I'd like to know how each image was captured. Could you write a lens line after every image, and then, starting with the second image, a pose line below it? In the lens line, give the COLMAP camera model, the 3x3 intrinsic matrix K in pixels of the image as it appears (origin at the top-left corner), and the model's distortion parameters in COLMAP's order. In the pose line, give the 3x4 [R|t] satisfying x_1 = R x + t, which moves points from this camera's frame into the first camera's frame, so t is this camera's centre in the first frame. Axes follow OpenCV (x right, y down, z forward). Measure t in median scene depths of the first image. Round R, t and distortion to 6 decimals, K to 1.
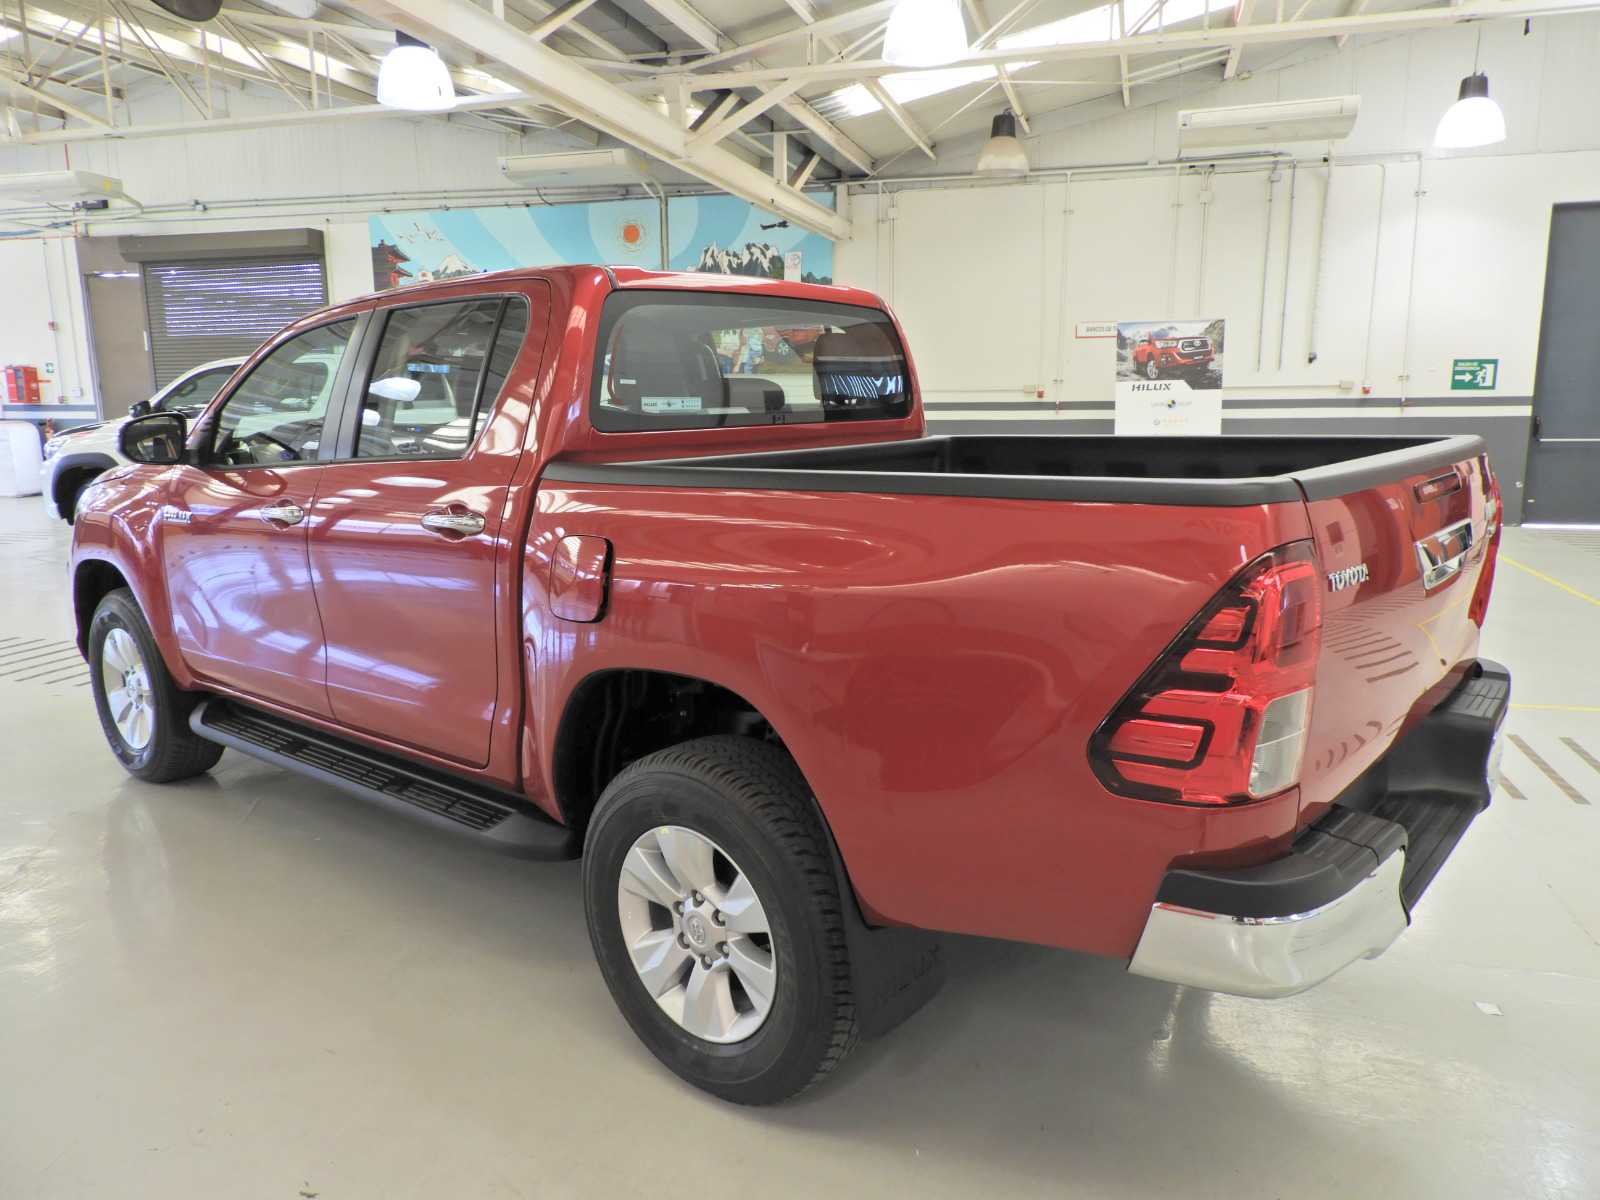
lens RADIAL K [[1121.3, 0, 800.6], [0, 1121.3, 602.3], [0, 0, 1]] dist [0.005617, -0.003025]
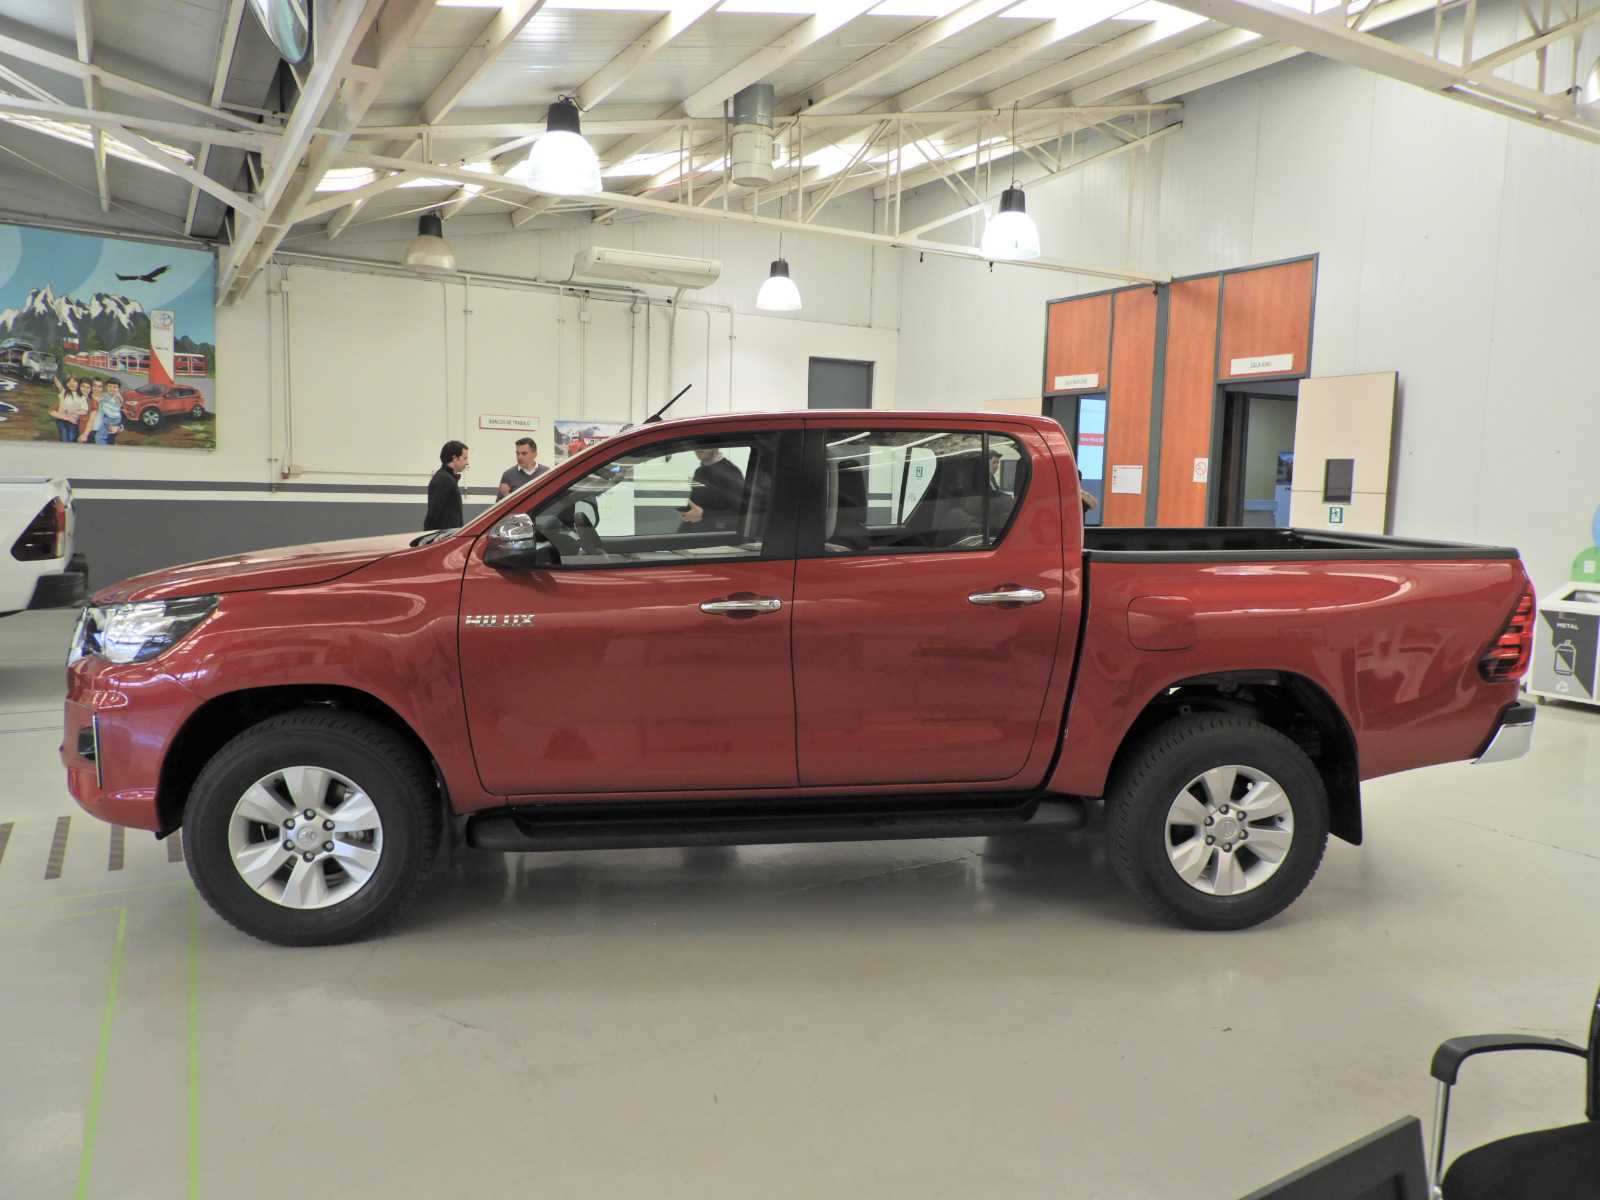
lens RADIAL K [[1121.3, 0, 806.5], [0, 1121.3, 601.0], [0, 0, 1]] dist [0.005617, -0.003025]
pose [[0.704300, -0.046187, 0.708398, -0.320929], [0.096952, 0.994790, -0.031531, -0.008358], [-0.703251, 0.090887, 0.705108, 0.043503]]
